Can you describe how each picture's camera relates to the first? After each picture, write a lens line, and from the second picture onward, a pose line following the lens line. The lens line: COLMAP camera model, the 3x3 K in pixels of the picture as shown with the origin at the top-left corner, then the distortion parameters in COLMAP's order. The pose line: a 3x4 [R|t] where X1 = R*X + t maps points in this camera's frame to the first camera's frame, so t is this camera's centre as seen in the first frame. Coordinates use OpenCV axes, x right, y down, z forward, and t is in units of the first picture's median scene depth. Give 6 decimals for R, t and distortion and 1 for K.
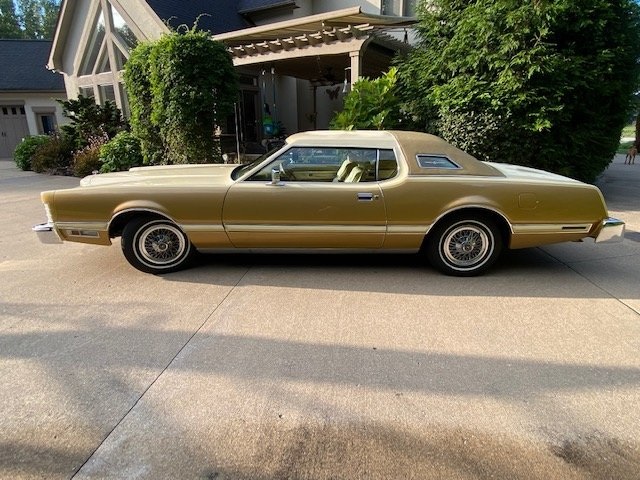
lens RADIAL K [[386.4, 0, 318.2], [0, 386.4, 240.1], [0, 0, 1]] dist [0.033771, -0.041960]
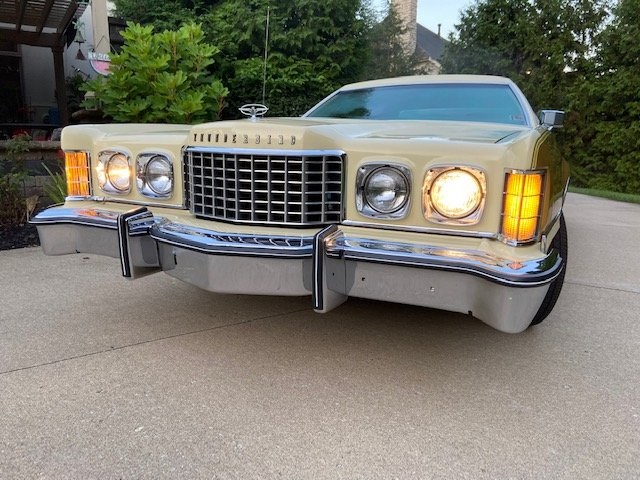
lens RADIAL K [[486.4, 0, 315.4], [0, 486.4, 220.9], [0, 0, 1]] dist [0.105078, -0.128802]
pose [[0.387513, -0.108711, 0.915432, -0.624188], [0.254759, 0.966979, 0.006990, -0.054796], [-0.885964, 0.230505, 0.402412, 0.586119]]
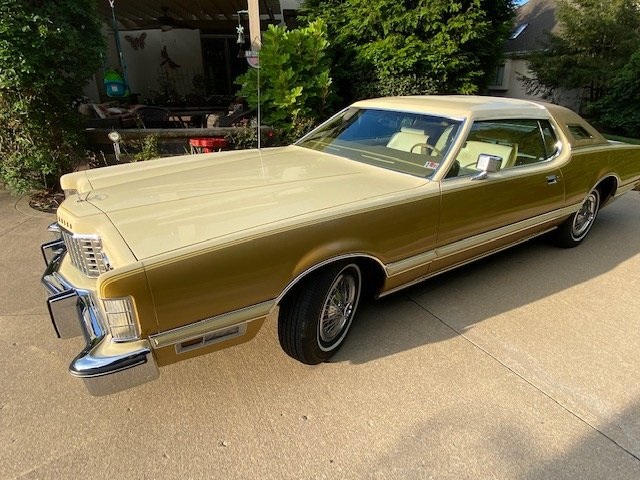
lens RADIAL K [[386.4, 0, 321.3], [0, 386.4, 241.3], [0, 0, 1]] dist [0.033771, -0.041960]
pose [[0.805783, -0.210831, 0.553411, -0.409168], [0.155110, 0.976996, 0.146358, -0.098641], [-0.571537, -0.032093, 0.819948, 0.315006]]
